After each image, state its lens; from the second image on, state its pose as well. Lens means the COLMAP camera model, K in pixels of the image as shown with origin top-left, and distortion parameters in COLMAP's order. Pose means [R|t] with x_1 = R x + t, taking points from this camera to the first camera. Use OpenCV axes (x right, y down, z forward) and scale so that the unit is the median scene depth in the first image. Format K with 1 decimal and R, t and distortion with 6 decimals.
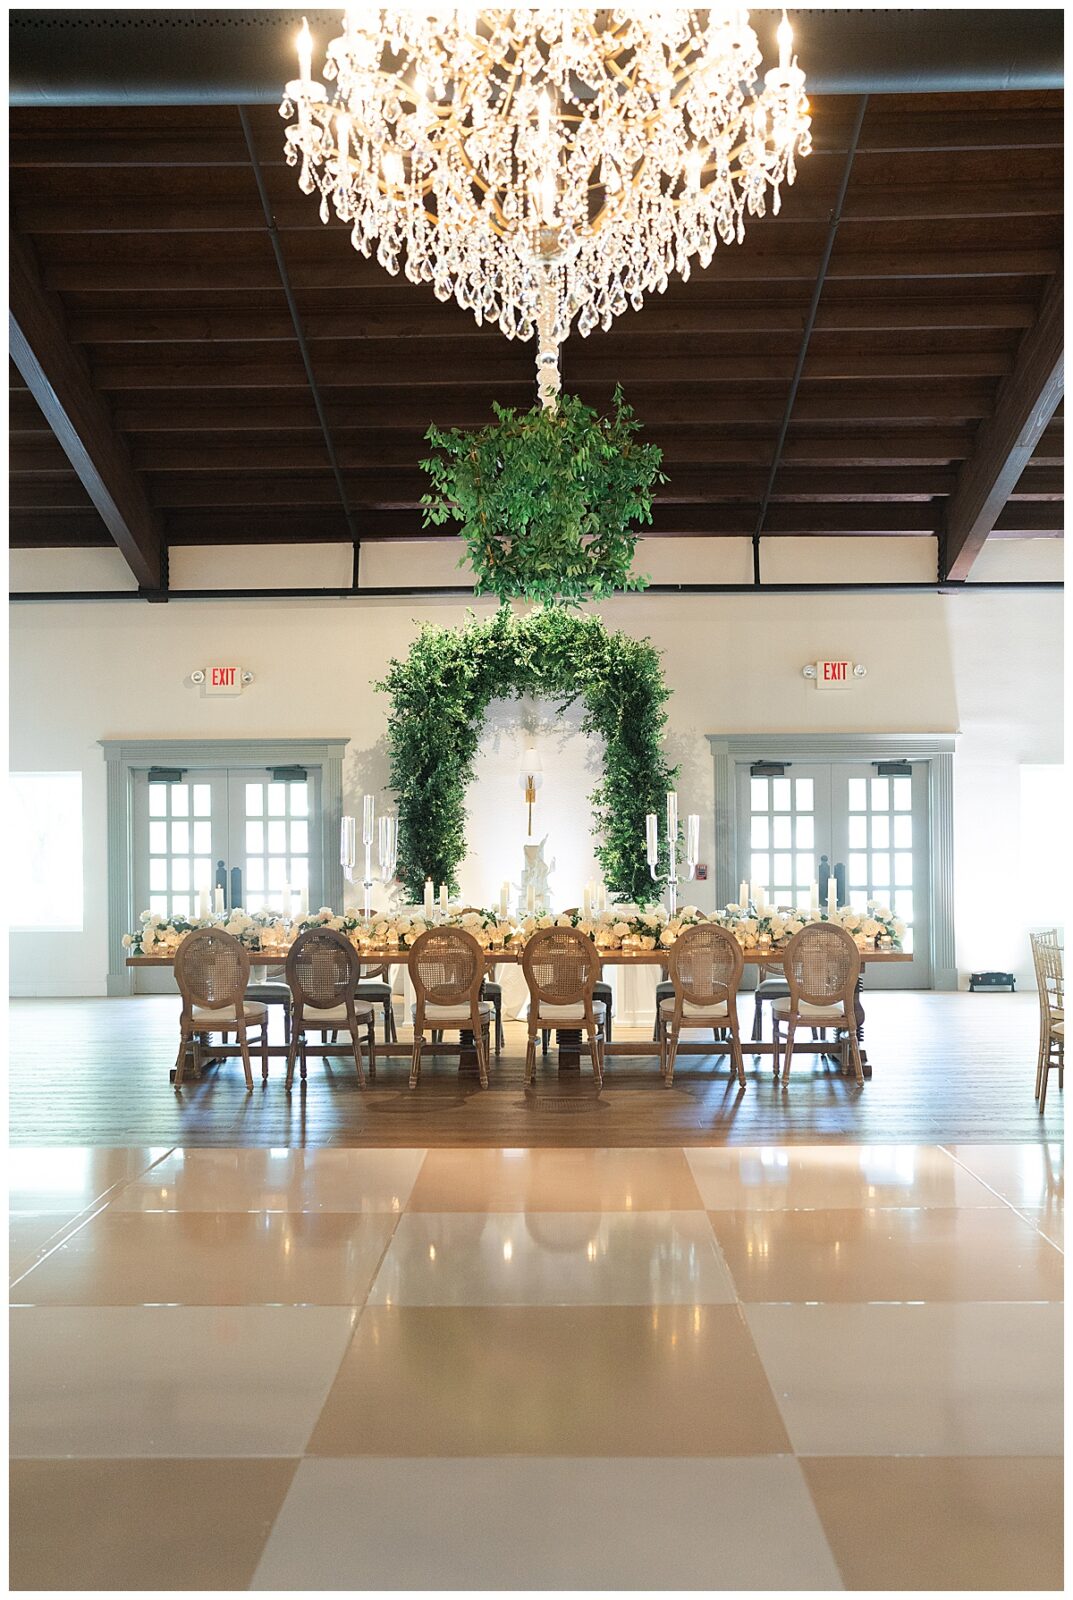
lens RADIAL K [[1864.8, 0, 536.5], [0, 1864.8, 800.0], [0, 0, 1]] dist [-0.012312, -0.002097]
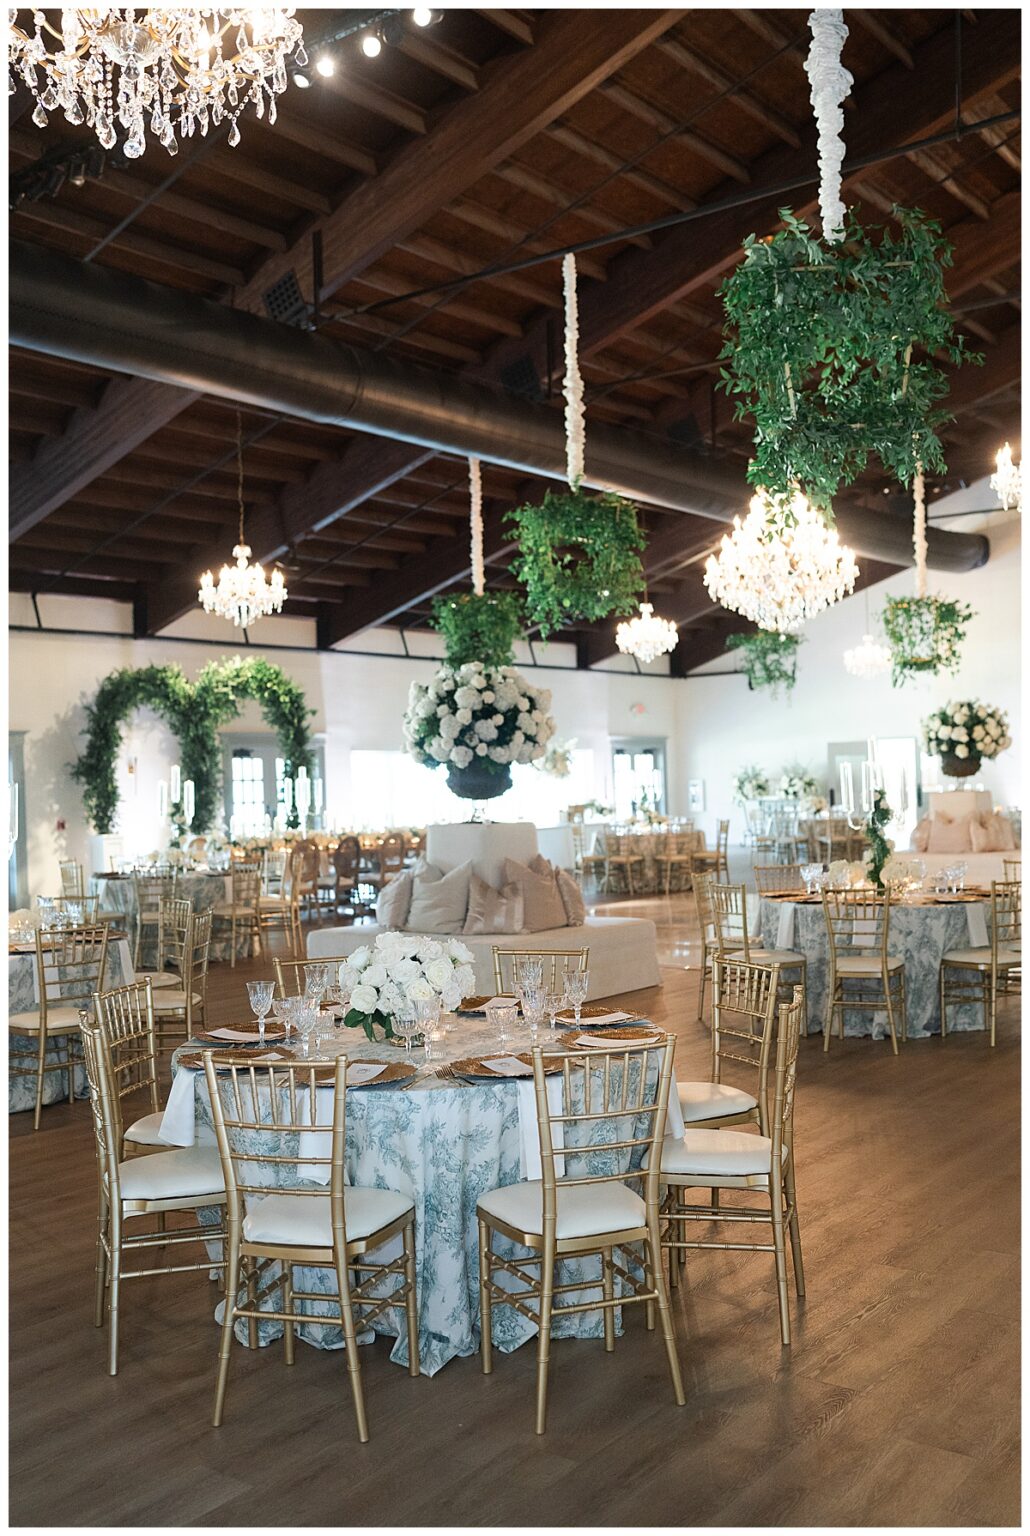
lens RADIAL K [[1790.2, 0, 515.0], [0, 1790.2, 768.0], [0, 0, 1]] dist [-0.012312, -0.002097]
pose [[0.488966, -0.002956, 0.872298, -1.154238], [0.014512, 0.999883, -0.004746, 0.007821], [-0.872182, 0.014979, 0.488952, 0.006854]]
